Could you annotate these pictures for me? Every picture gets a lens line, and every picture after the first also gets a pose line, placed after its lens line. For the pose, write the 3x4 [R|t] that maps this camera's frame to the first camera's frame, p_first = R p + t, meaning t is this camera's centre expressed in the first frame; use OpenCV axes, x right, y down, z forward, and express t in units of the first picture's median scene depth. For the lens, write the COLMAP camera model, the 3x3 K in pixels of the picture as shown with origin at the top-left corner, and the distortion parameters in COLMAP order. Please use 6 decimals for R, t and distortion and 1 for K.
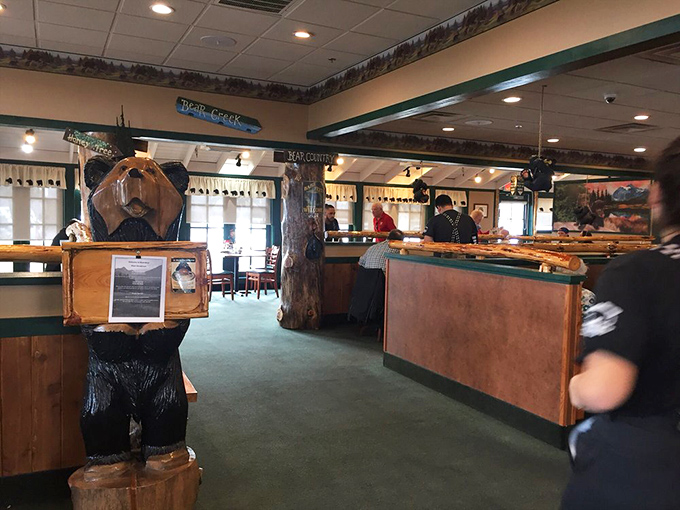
lens RADIAL K [[564.1, 0, 340.0], [0, 564.1, 255.0], [0, 0, 1]] dist [0.031732, 0.000109]
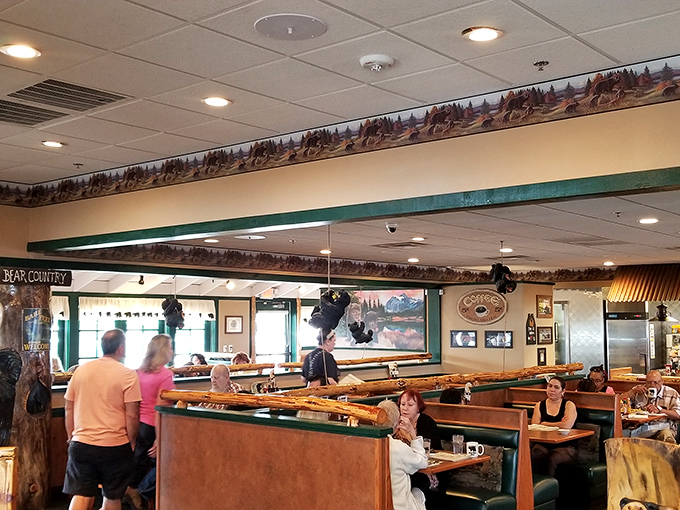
lens RADIAL K [[832.7, 0, 340.0], [0, 832.7, 255.0], [0, 0, 1]] dist [0.012810, -0.067385]
pose [[0.914315, 0.001304, 0.405002, -0.125509], [0.049903, 0.992012, -0.115851, -0.051397], [-0.401918, 0.126135, 0.906946, -0.168101]]
